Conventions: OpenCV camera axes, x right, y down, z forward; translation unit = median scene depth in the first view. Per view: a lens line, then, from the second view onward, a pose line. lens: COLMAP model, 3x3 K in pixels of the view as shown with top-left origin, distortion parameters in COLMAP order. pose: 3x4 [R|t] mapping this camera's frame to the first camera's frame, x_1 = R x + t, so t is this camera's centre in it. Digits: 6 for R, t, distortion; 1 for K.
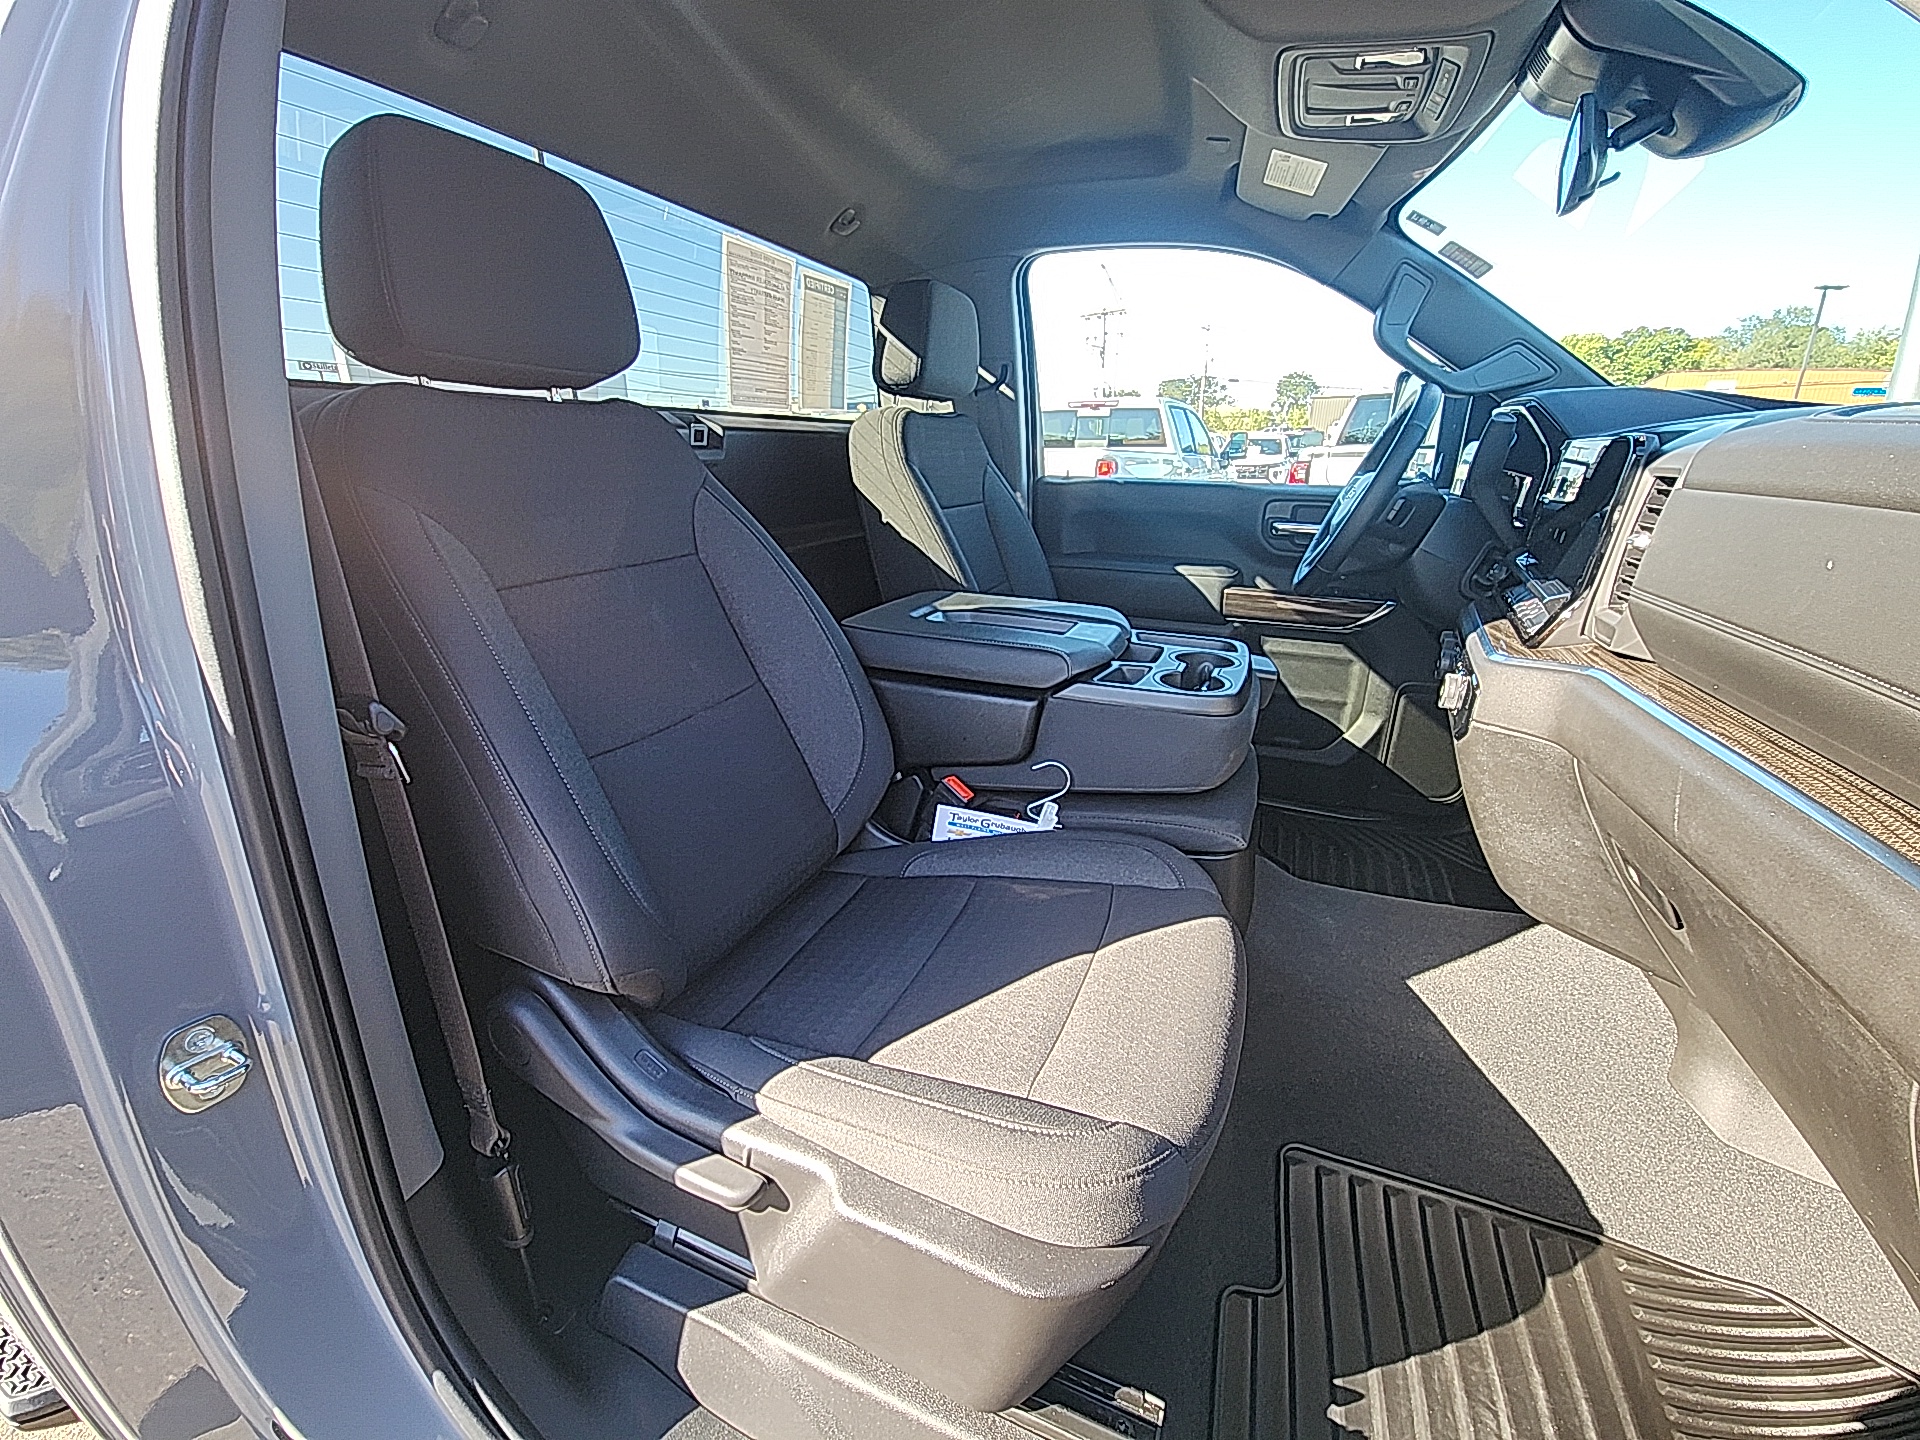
lens RADIAL K [[761.6, 0, 959.8], [0, 761.6, 702.8], [0, 0, 1]] dist [0.014566, -0.015732]
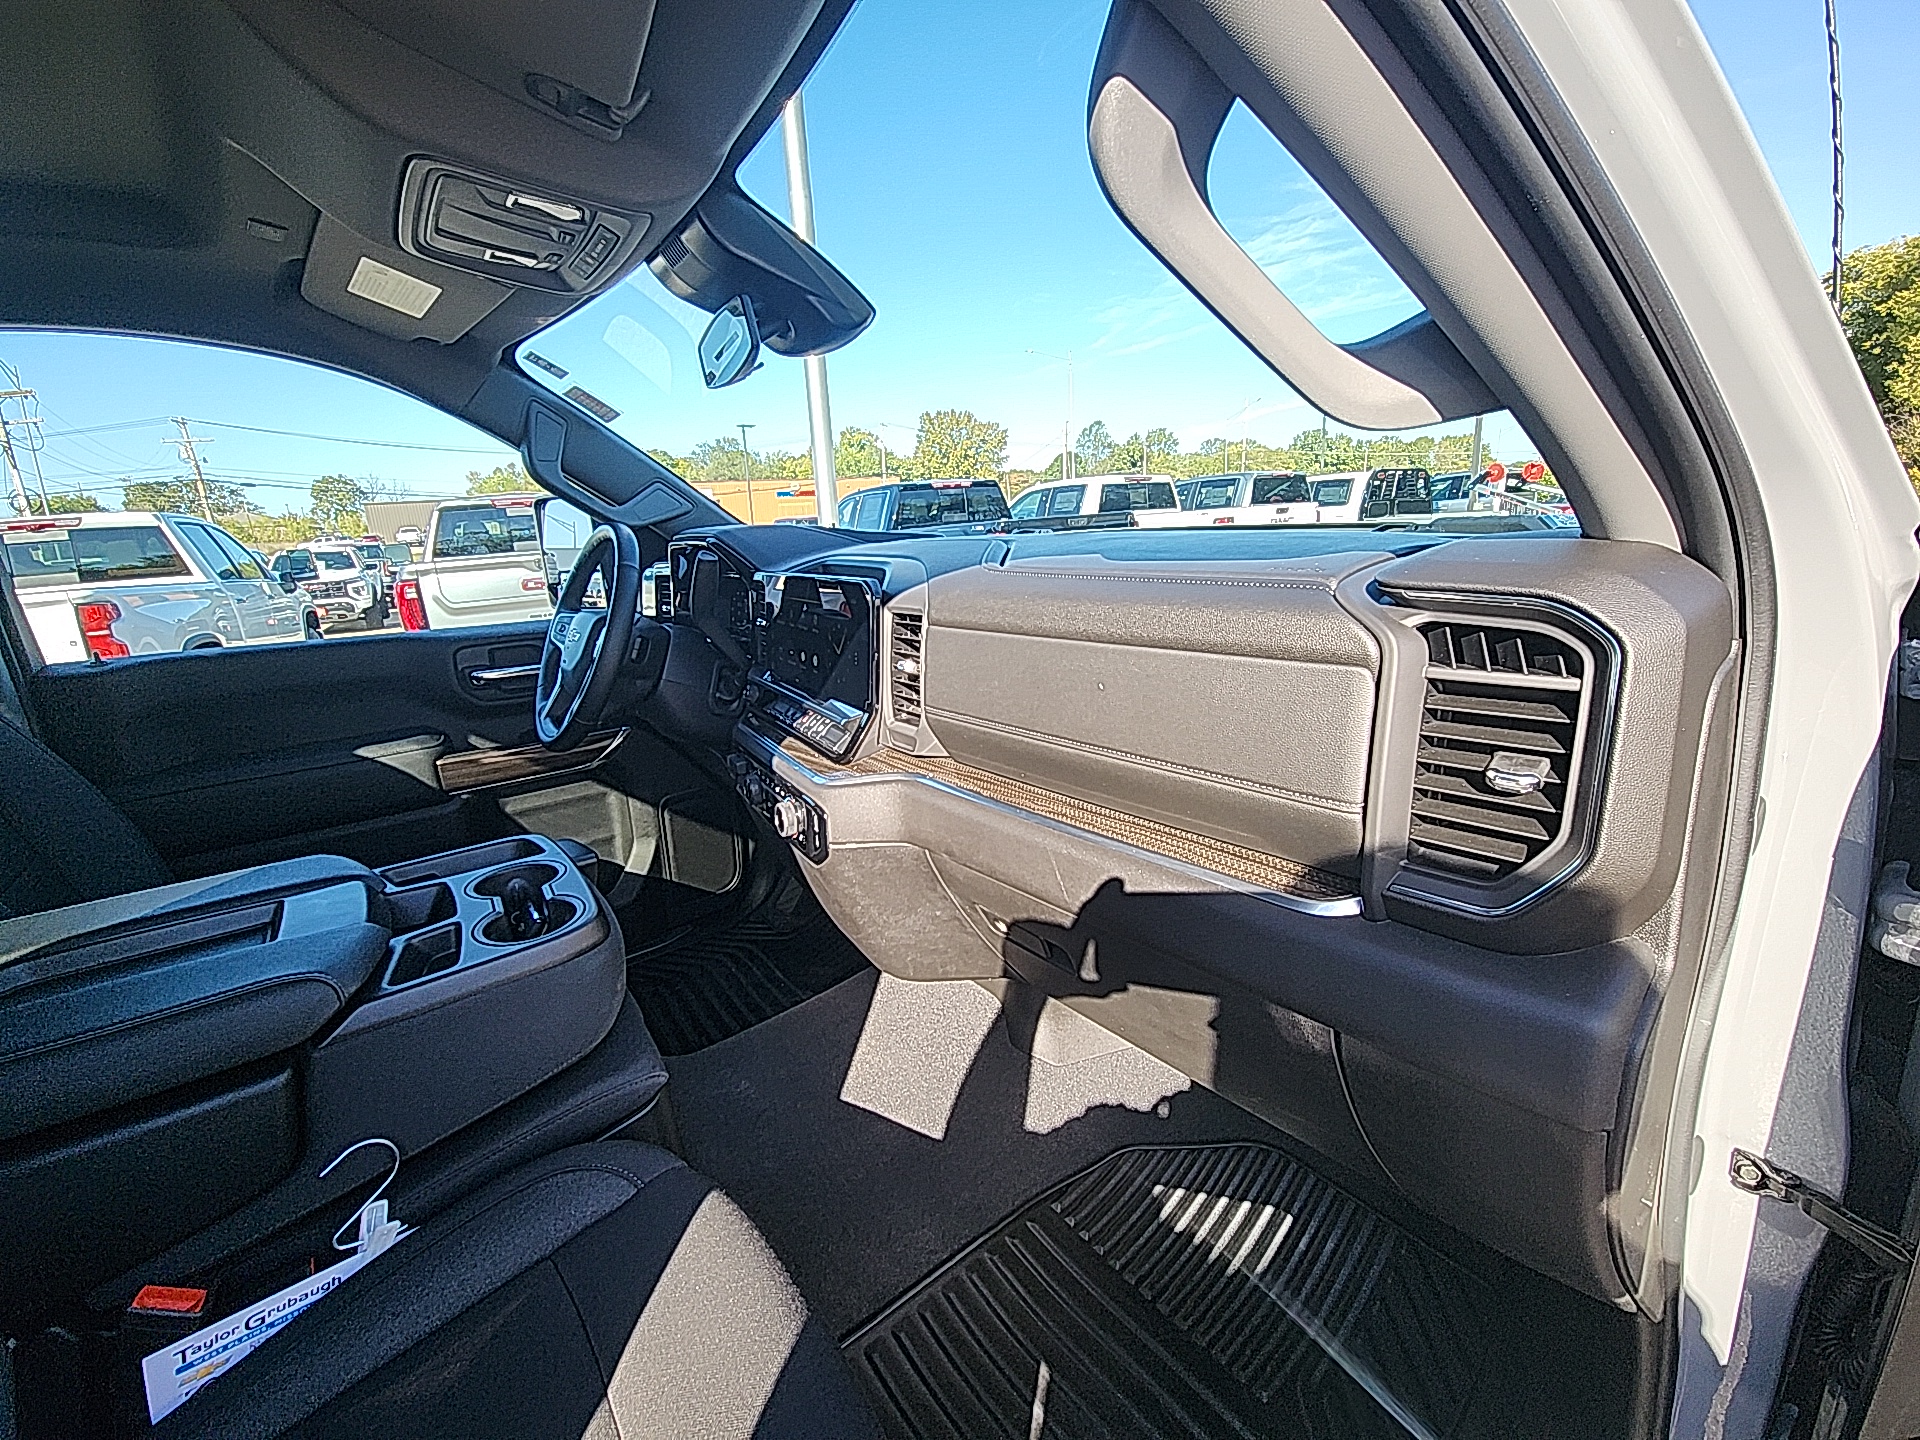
lens RADIAL K [[761.6, 0, 959.8], [0, 761.6, 702.8], [0, 0, 1]] dist [0.014566, -0.015732]
pose [[0.504377, -0.220318, 0.834903, -0.062792], [0.325080, 0.944213, 0.052778, -0.126614], [-0.799954, 0.244790, 0.547860, 0.181595]]
